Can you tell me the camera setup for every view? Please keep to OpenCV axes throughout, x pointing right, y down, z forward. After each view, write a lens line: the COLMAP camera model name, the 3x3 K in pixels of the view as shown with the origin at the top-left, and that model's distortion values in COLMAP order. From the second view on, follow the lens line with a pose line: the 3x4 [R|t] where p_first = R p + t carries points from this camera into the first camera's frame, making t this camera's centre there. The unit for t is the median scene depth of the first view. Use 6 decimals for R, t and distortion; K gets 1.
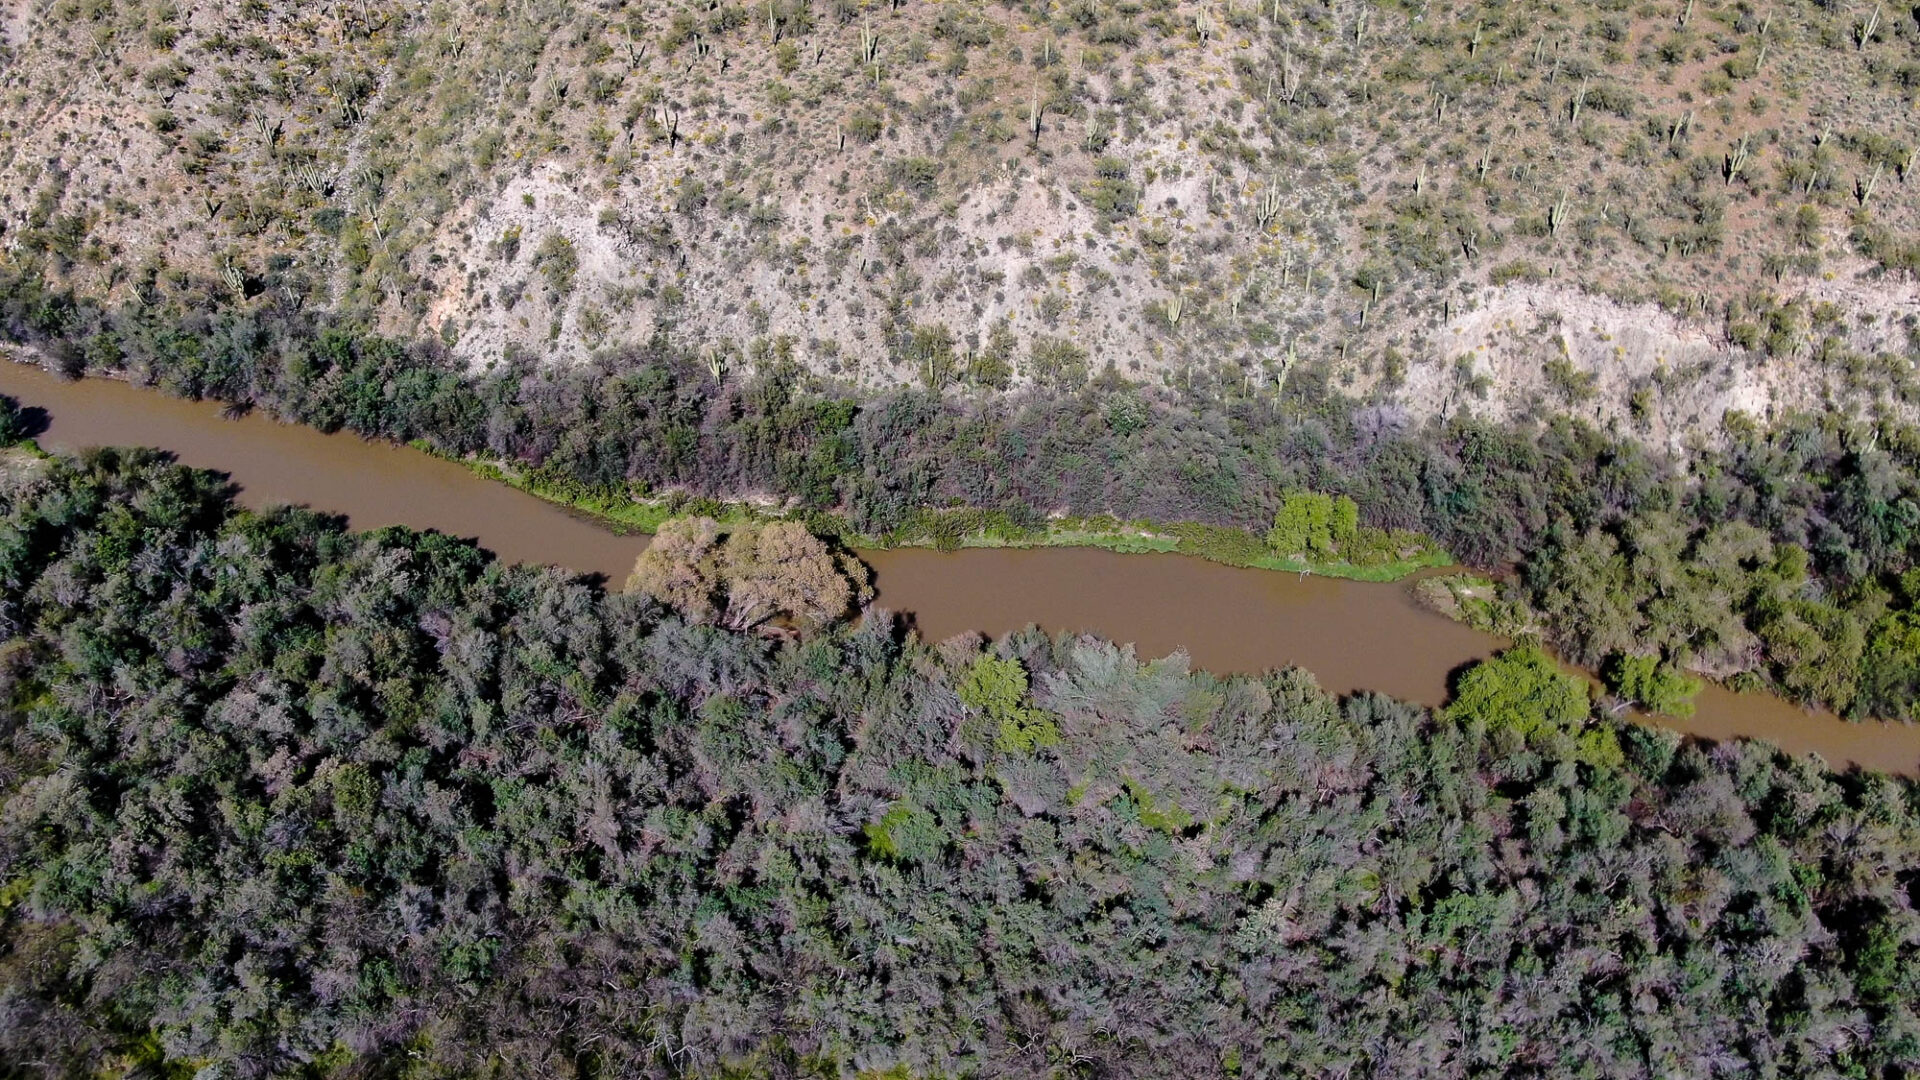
lens RADIAL K [[1461.9, 0, 964.7], [0, 1461.9, 539.4], [0, 0, 1]] dist [0.006133, 0.010037]
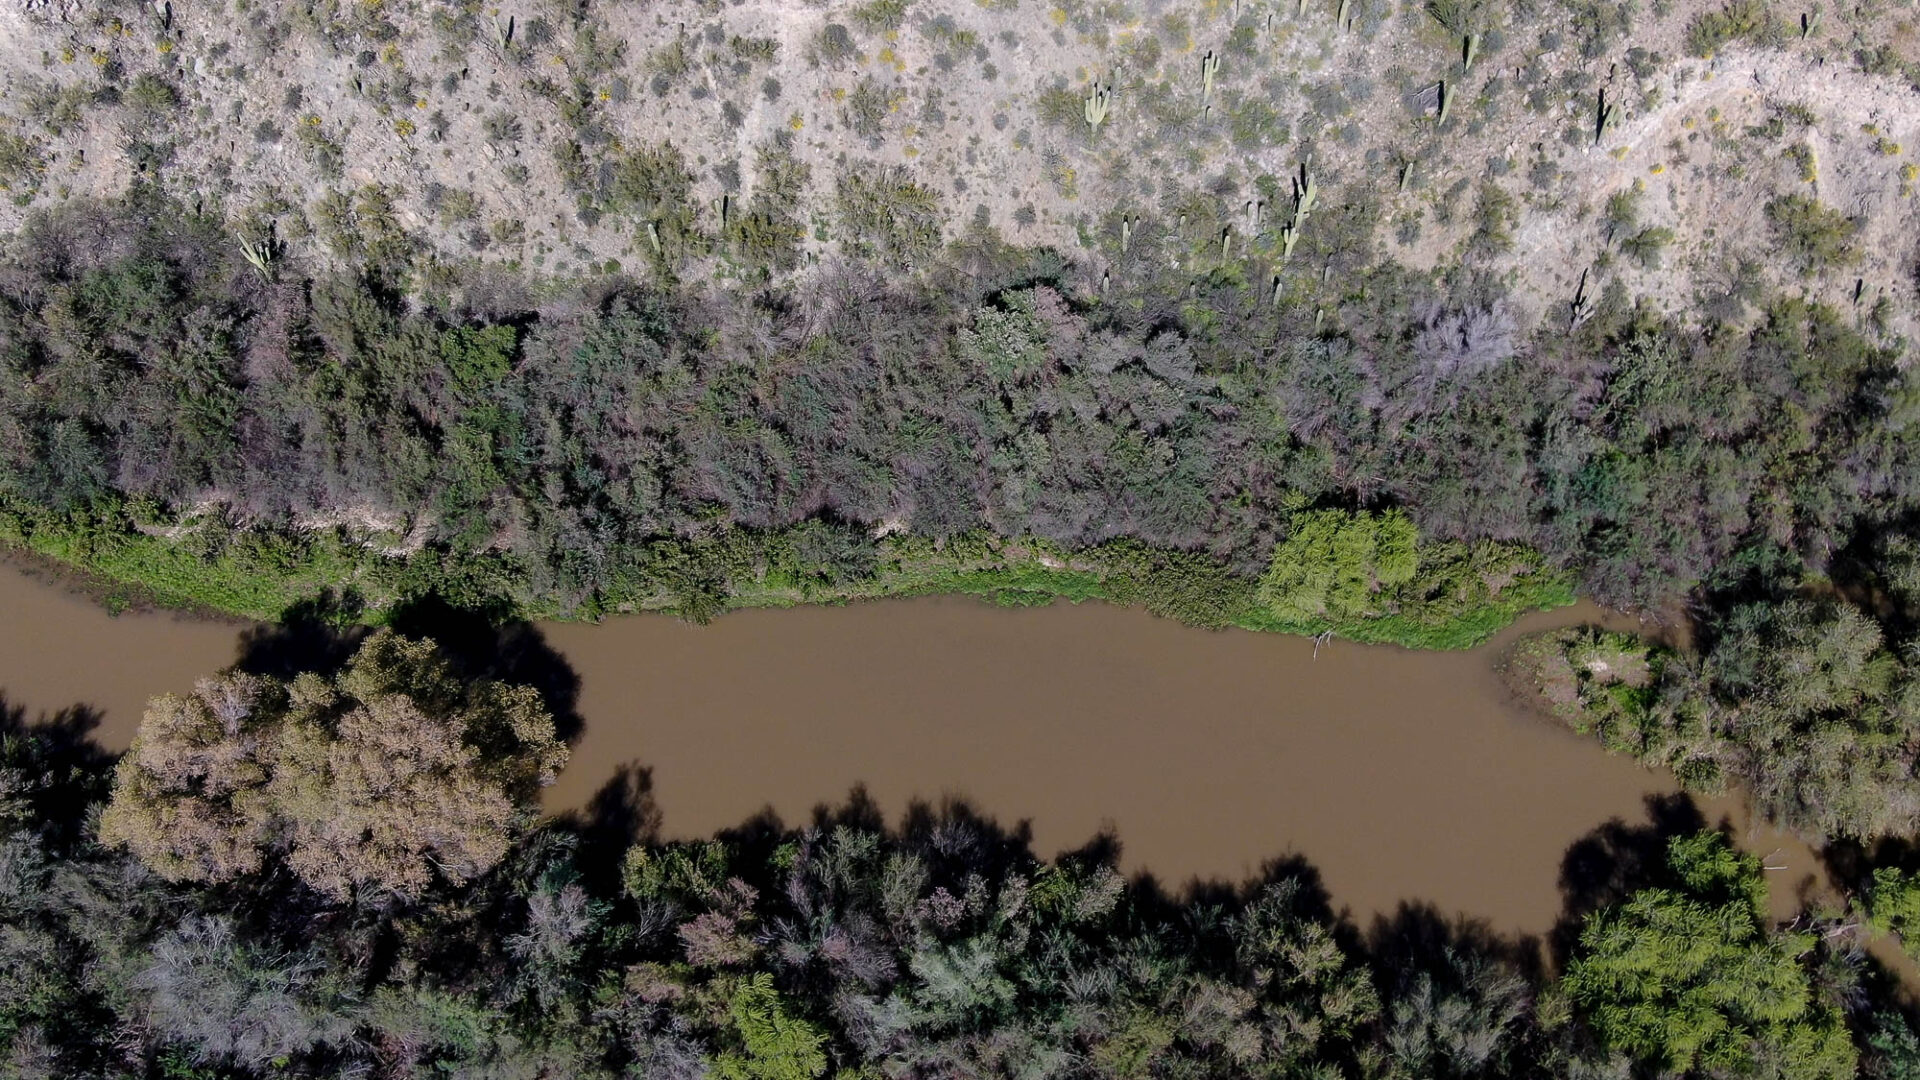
lens RADIAL K [[1838.6, 0, 949.0], [0, 1838.6, 537.2], [0, 0, 1]] dist [0.039455, 0.000000]
pose [[0.997932, -0.057666, 0.028388, 0.060286], [0.043347, 0.929918, 0.365203, -0.257796], [-0.047458, -0.363217, 0.930495, 0.310012]]
